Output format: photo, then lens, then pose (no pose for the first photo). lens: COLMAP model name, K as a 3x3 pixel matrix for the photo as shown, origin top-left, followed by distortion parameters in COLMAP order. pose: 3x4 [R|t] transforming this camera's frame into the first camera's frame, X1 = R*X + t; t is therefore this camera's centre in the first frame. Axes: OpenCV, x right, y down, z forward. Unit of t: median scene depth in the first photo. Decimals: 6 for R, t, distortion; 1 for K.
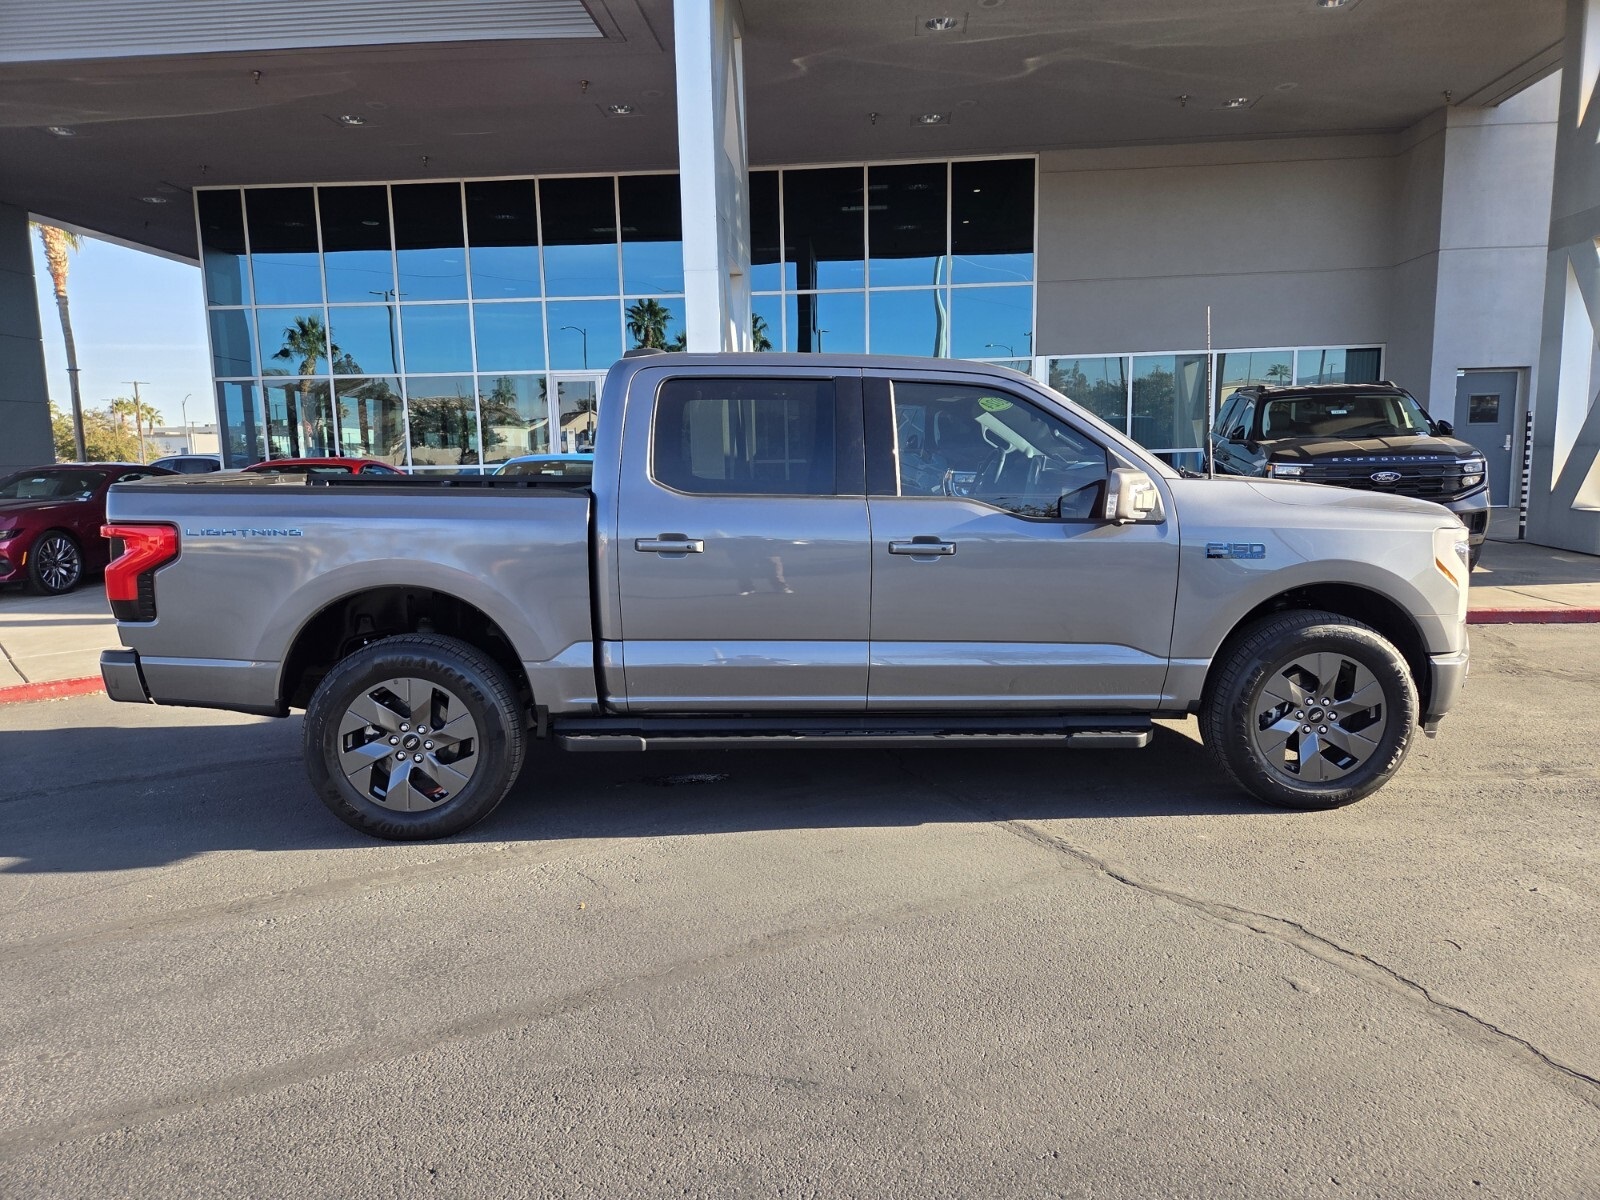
lens RADIAL K [[1060.5, 0, 800.0], [0, 1060.5, 600.0], [0, 0, 1]] dist [0.068613, -0.050795]
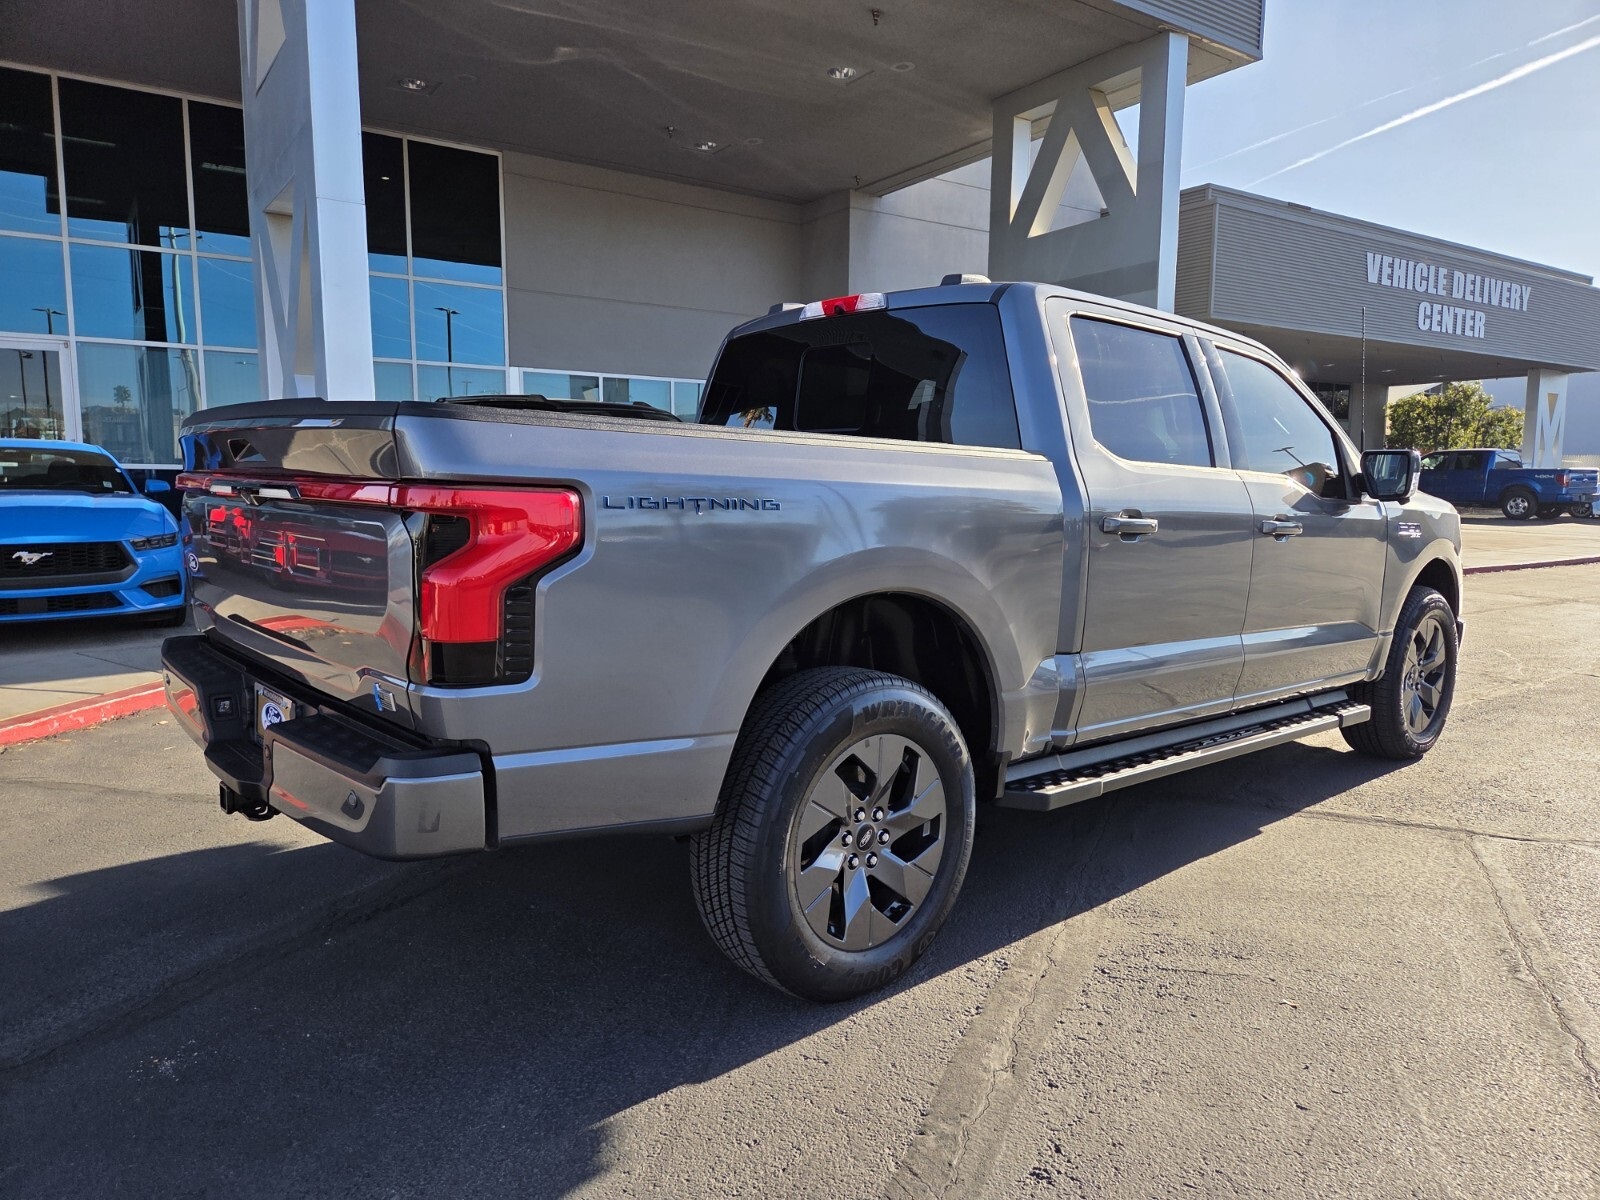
lens RADIAL K [[1060.5, 0, 800.0], [0, 1060.5, 600.0], [0, 0, 1]] dist [0.068613, -0.050795]
pose [[0.786912, -0.046200, 0.615333, -0.780787], [0.063296, 0.997977, -0.006016, -0.006486], [-0.613810, 0.043682, 0.788244, 0.521763]]
